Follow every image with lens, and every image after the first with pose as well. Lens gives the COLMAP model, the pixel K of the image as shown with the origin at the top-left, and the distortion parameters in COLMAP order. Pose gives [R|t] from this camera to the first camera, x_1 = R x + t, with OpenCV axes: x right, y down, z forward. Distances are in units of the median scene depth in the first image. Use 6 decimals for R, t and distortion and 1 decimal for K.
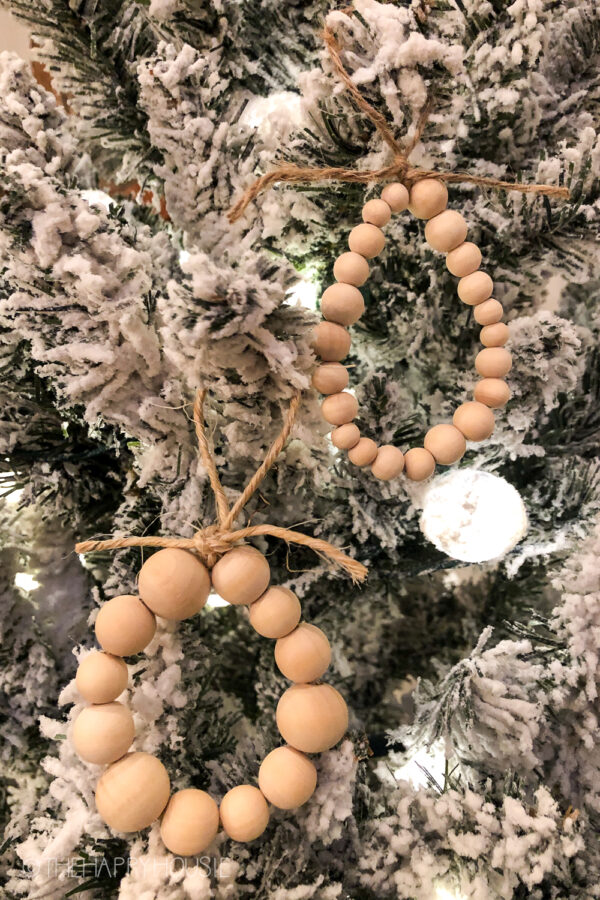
lens RADIAL K [[721.2, 0, 301.8], [0, 721.2, 451.5], [0, 0, 1]] dist [0.016379, -0.032583]
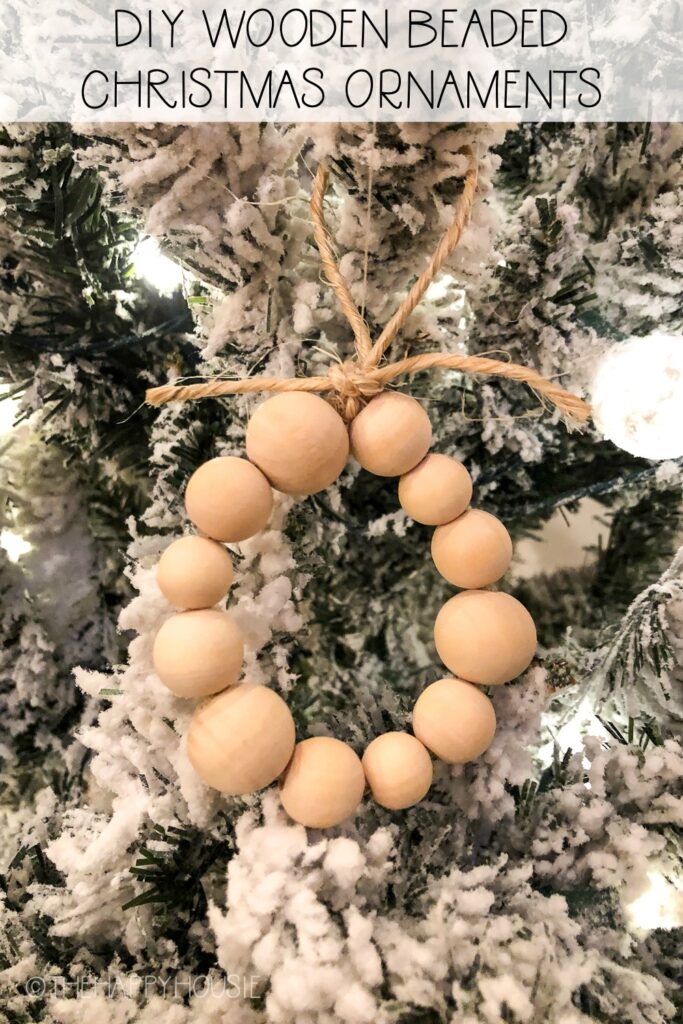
lens RADIAL K [[820.6, 0, 336.1], [0, 820.6, 517.4], [0, 0, 1]] dist [0.016379, -0.032583]
pose [[0.997448, -0.000297, 0.071401, -0.163095], [-0.002091, 0.999441, 0.033365, 0.190298], [-0.071371, -0.033429, 0.996889, 0.178651]]
